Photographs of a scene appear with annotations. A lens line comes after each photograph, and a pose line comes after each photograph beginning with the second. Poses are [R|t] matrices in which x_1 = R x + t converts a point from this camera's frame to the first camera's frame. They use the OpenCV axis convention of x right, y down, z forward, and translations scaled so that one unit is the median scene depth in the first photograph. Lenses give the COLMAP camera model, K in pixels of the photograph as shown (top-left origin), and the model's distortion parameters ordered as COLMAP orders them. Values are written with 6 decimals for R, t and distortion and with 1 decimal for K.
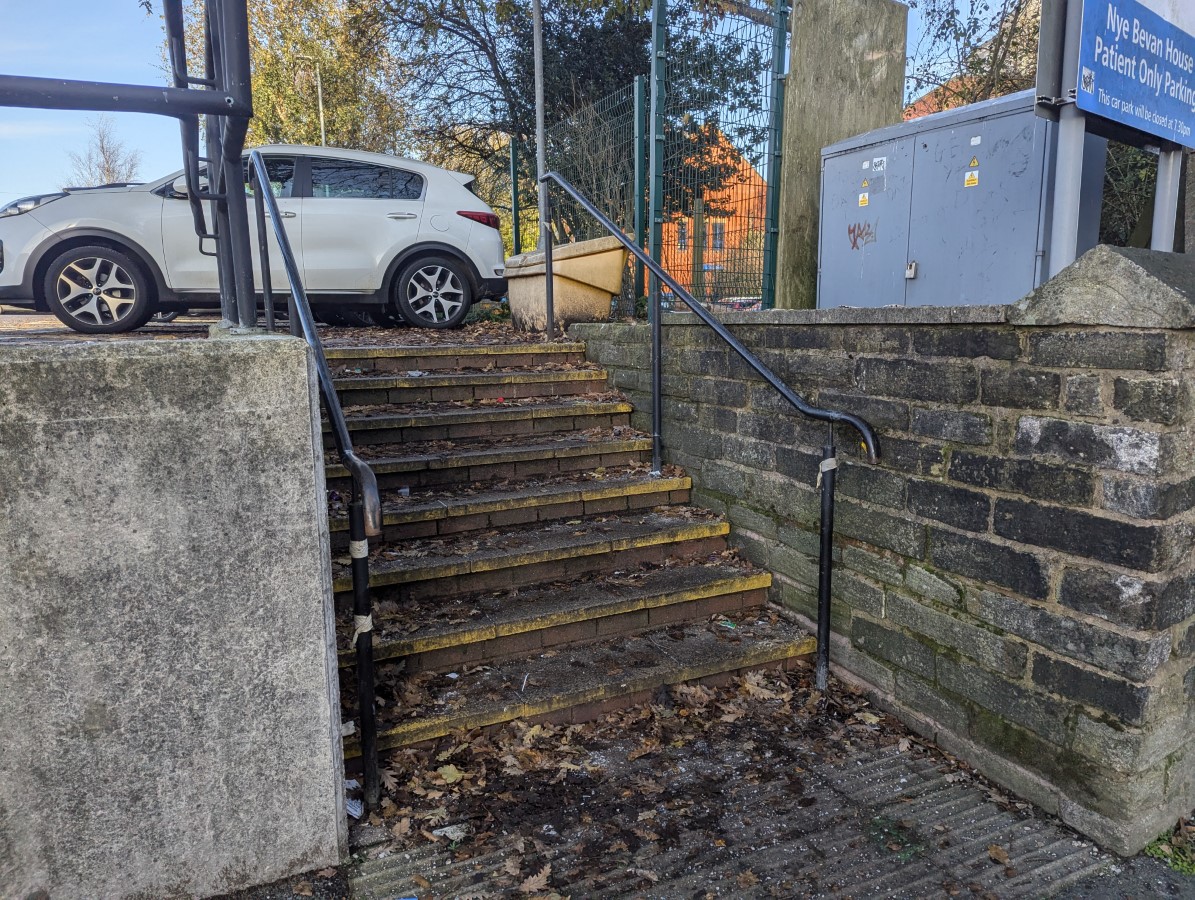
lens RADIAL K [[830.1, 0, 597.5], [0, 830.1, 450.0], [0, 0, 1]] dist [0.063987, -0.069004]
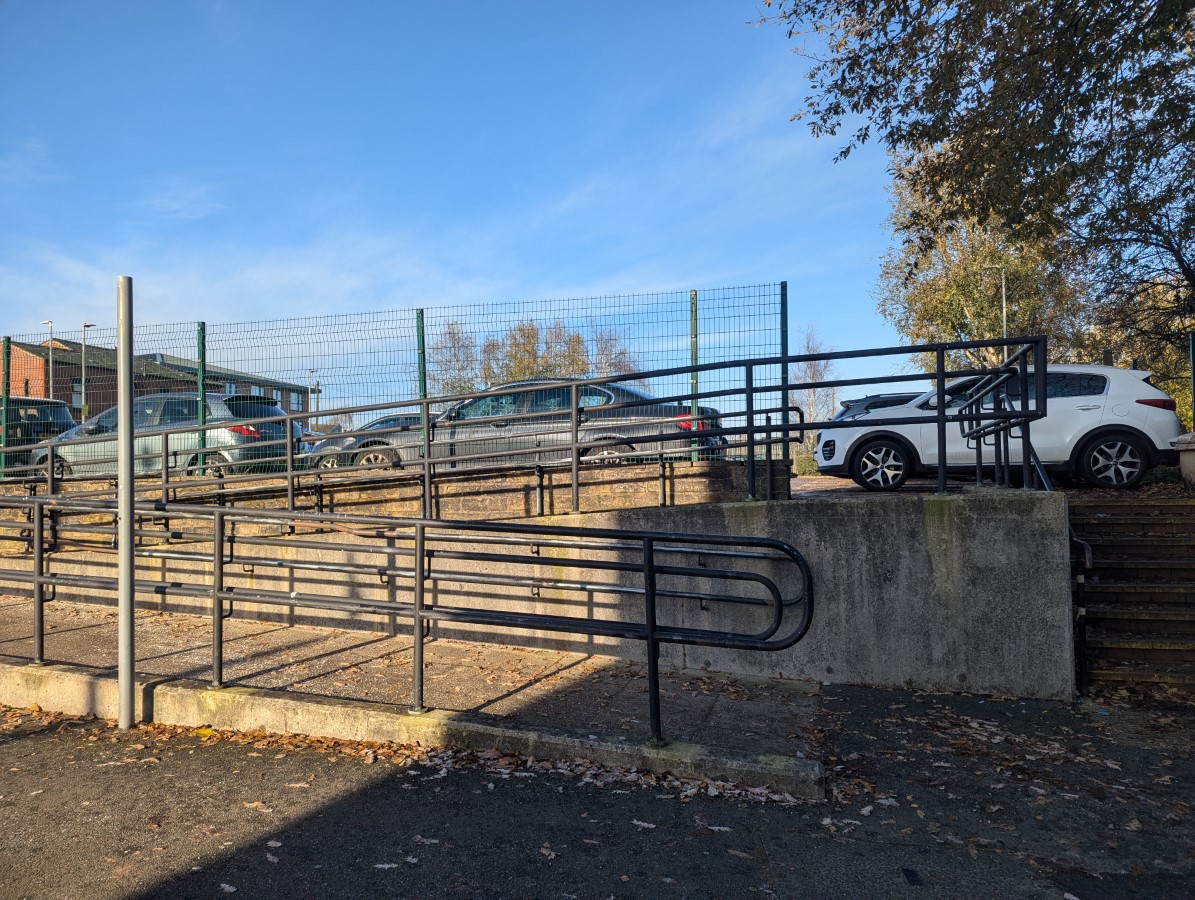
lens RADIAL K [[830.1, 0, 597.5], [0, 830.1, 450.0], [0, 0, 1]] dist [0.063987, -0.069004]
pose [[0.739335, -0.027746, -0.672765, 0.199706], [-0.100070, 0.983527, -0.150534, 0.155236], [0.665860, 0.178619, 0.724380, -1.061932]]
